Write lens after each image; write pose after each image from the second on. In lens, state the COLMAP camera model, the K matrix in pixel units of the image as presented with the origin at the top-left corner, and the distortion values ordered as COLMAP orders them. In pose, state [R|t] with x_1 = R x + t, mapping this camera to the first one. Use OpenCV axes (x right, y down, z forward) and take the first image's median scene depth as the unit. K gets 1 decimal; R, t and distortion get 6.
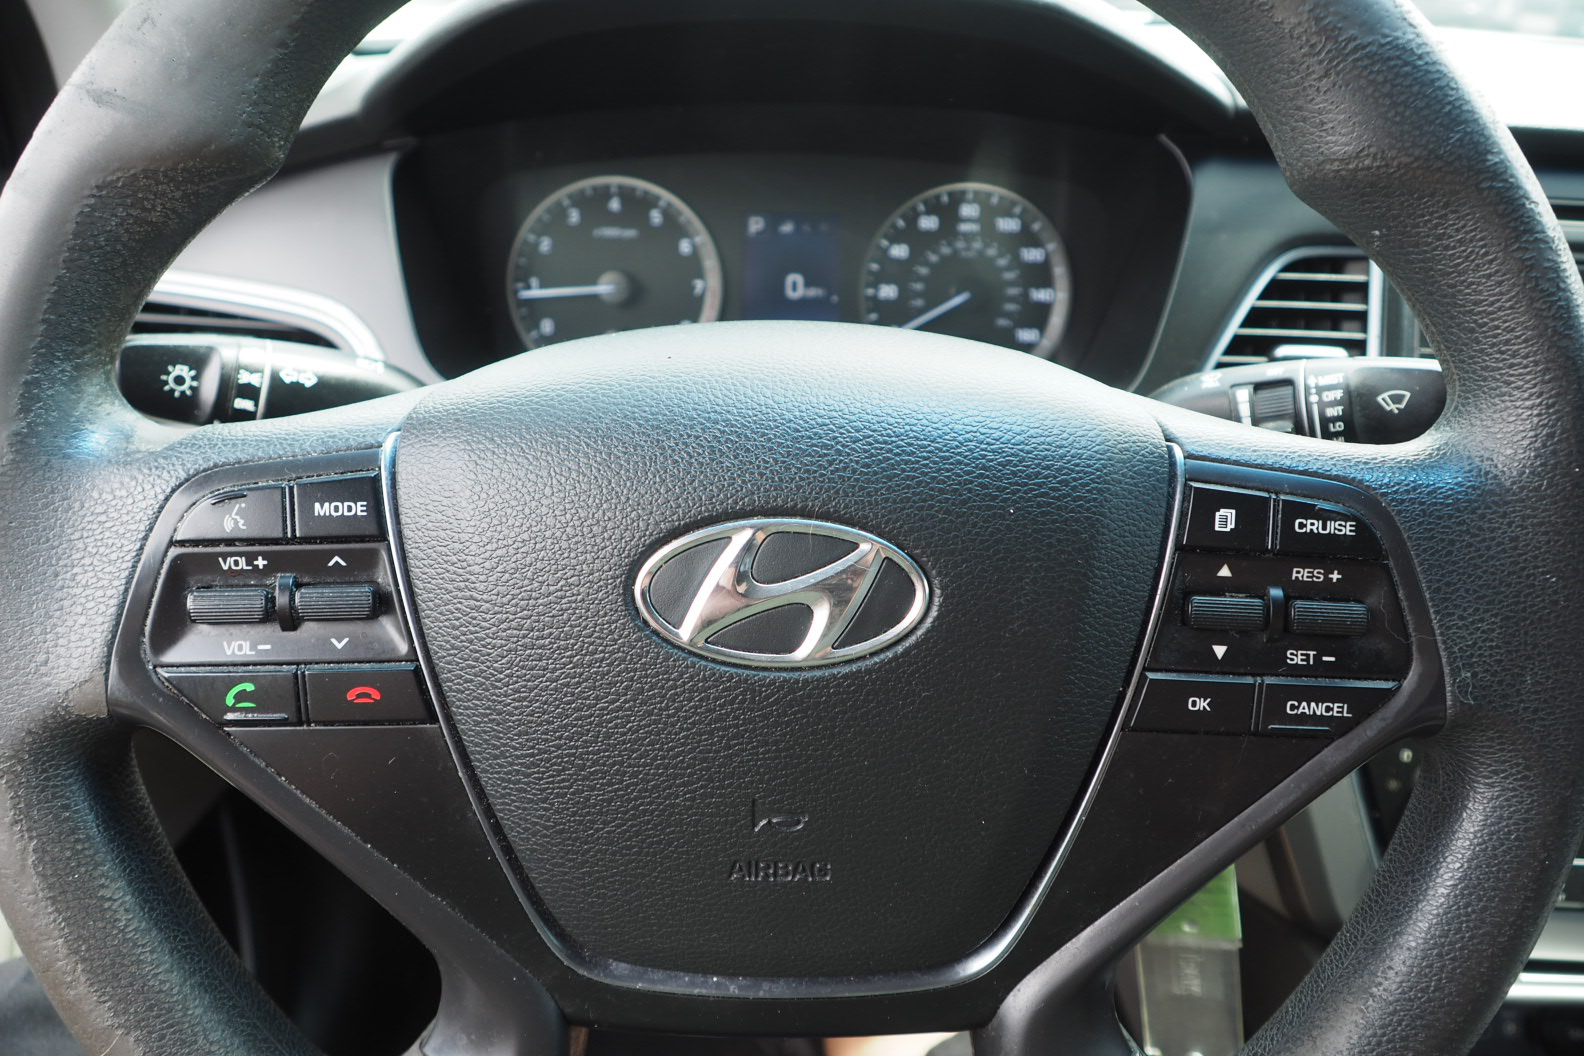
lens RADIAL K [[1122.3, 0, 792.0], [0, 1122.3, 528.0], [0, 0, 1]] dist [-0.041197, 0.010692]
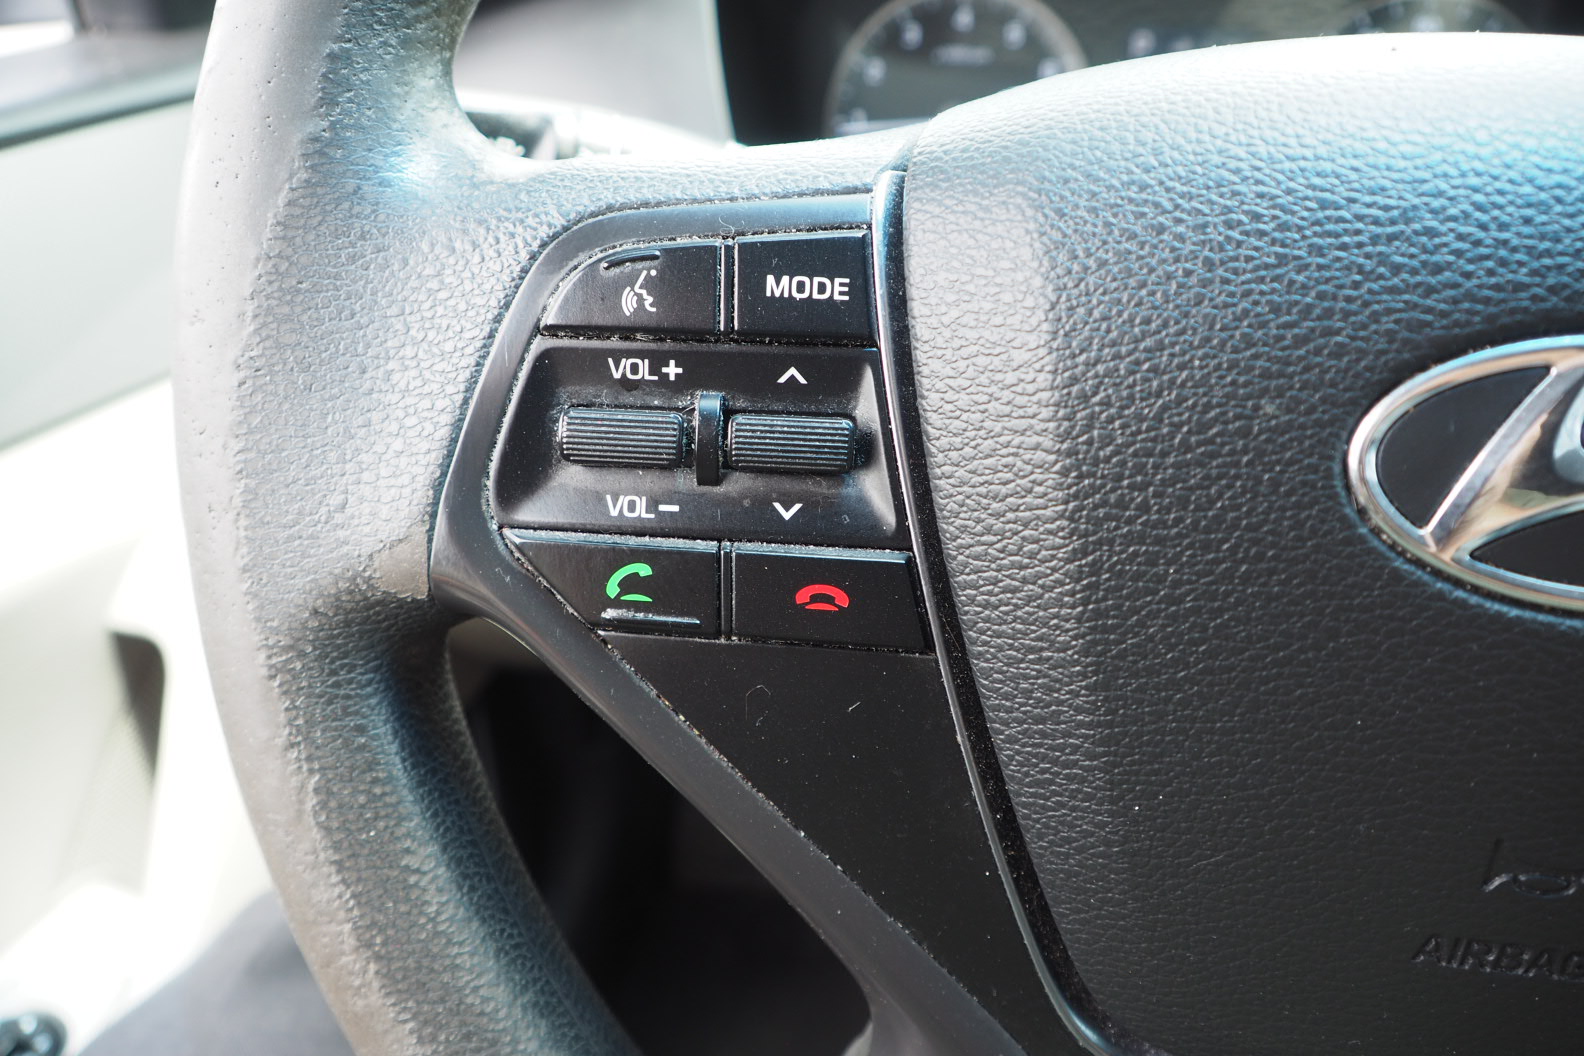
lens RADIAL K [[1122.3, 0, 792.0], [0, 1122.3, 528.0], [0, 0, 1]] dist [-0.041197, 0.010692]
pose [[0.982297, 0.076696, -0.170909, -0.302380], [-0.063753, 0.994756, 0.079976, 0.064315], [0.176147, -0.067664, 0.982036, 0.401130]]
